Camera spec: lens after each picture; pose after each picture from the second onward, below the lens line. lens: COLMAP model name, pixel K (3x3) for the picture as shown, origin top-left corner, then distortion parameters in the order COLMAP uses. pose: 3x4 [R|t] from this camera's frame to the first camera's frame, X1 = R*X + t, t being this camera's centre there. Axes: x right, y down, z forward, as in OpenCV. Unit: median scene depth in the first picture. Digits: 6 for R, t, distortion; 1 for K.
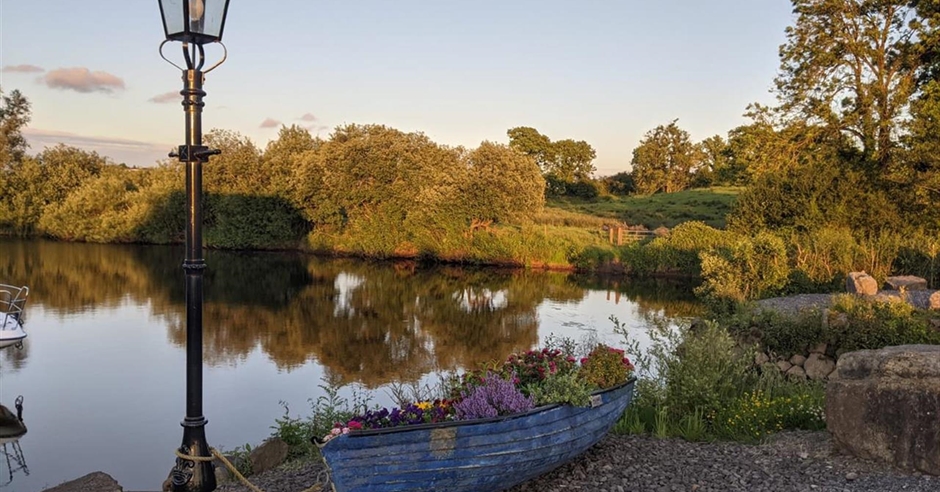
lens RADIAL K [[791.0, 0, 470.0], [0, 791.0, 246.0], [0, 0, 1]] dist [-0.005272, -0.003457]
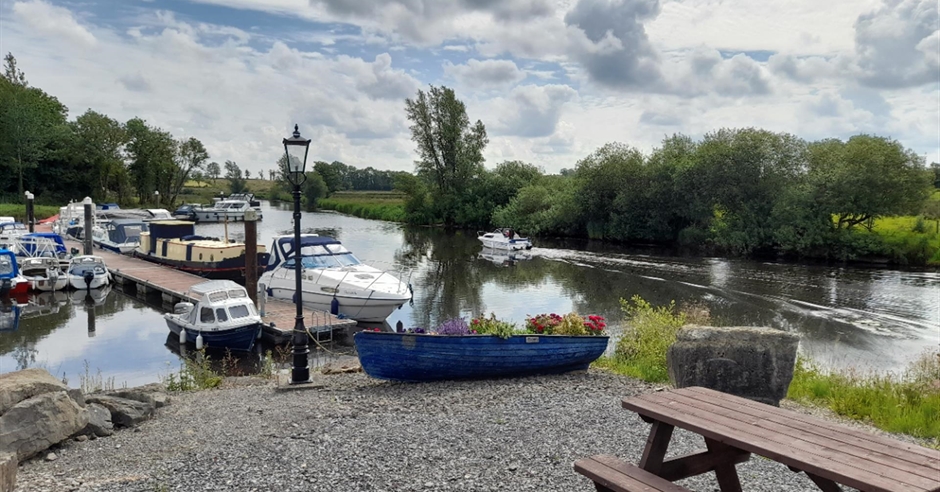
lens RADIAL K [[791.0, 0, 470.0], [0, 791.0, 246.0], [0, 0, 1]] dist [-0.005272, -0.003457]
pose [[0.792337, 0.016983, -0.609848, 0.258363], [-0.006622, 0.999793, 0.019239, -0.009921], [0.610048, -0.011205, 0.792285, -0.108837]]
